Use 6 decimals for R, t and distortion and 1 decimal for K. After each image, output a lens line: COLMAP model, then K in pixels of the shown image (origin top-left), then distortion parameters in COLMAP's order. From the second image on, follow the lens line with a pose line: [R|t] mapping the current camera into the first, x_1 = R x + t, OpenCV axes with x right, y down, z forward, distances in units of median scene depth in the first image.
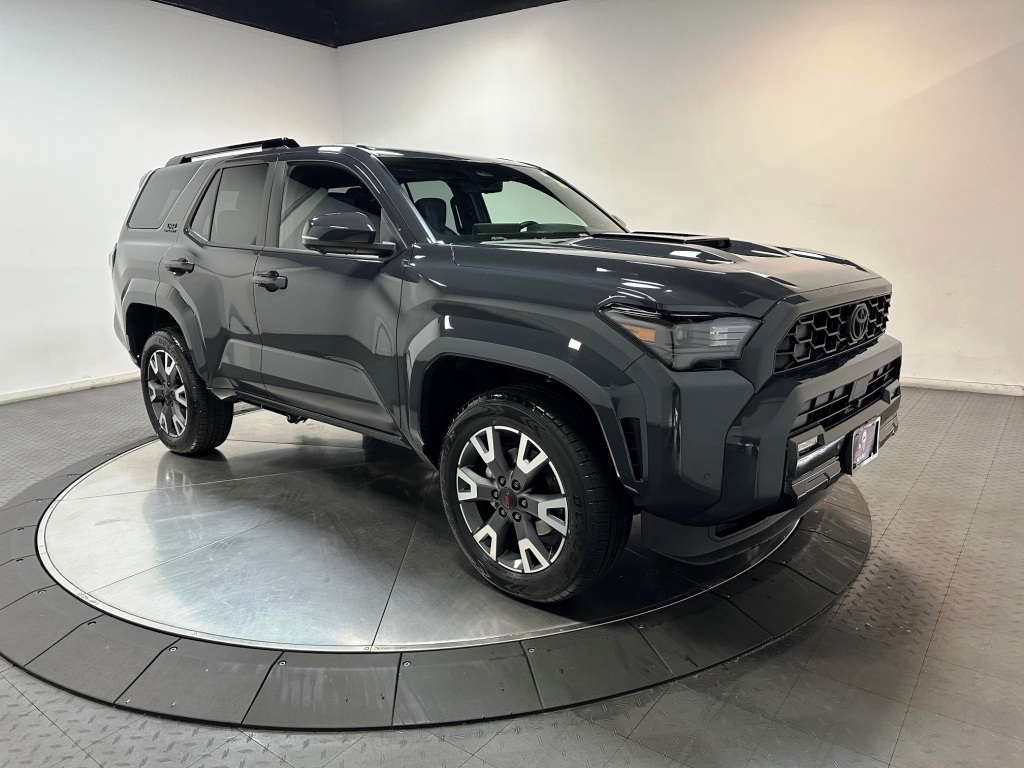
lens RADIAL K [[746.0, 0, 512.0], [0, 746.0, 384.0], [0, 0, 1]] dist [0.134641, -0.218495]
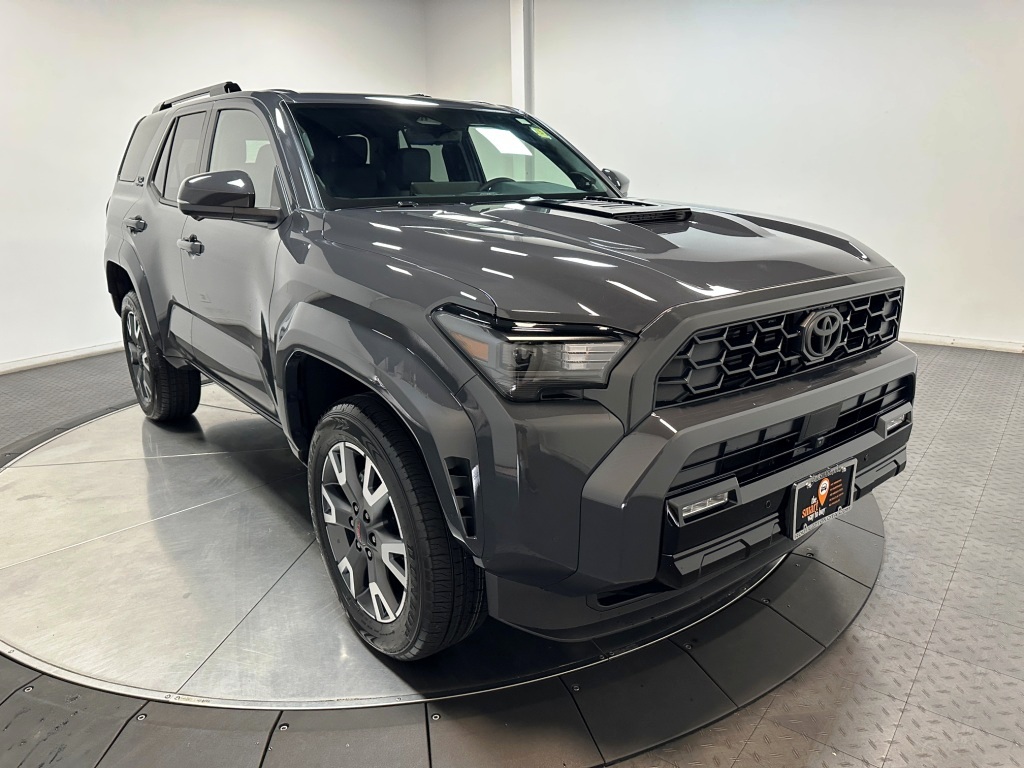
lens RADIAL K [[746.0, 0, 512.0], [0, 746.0, 384.0], [0, 0, 1]] dist [0.134641, -0.218495]
pose [[0.983694, 0.053158, -0.171816, 0.291277], [-0.040494, 0.996255, 0.076389, -0.077280], [0.175233, -0.068186, 0.982163, 0.227968]]
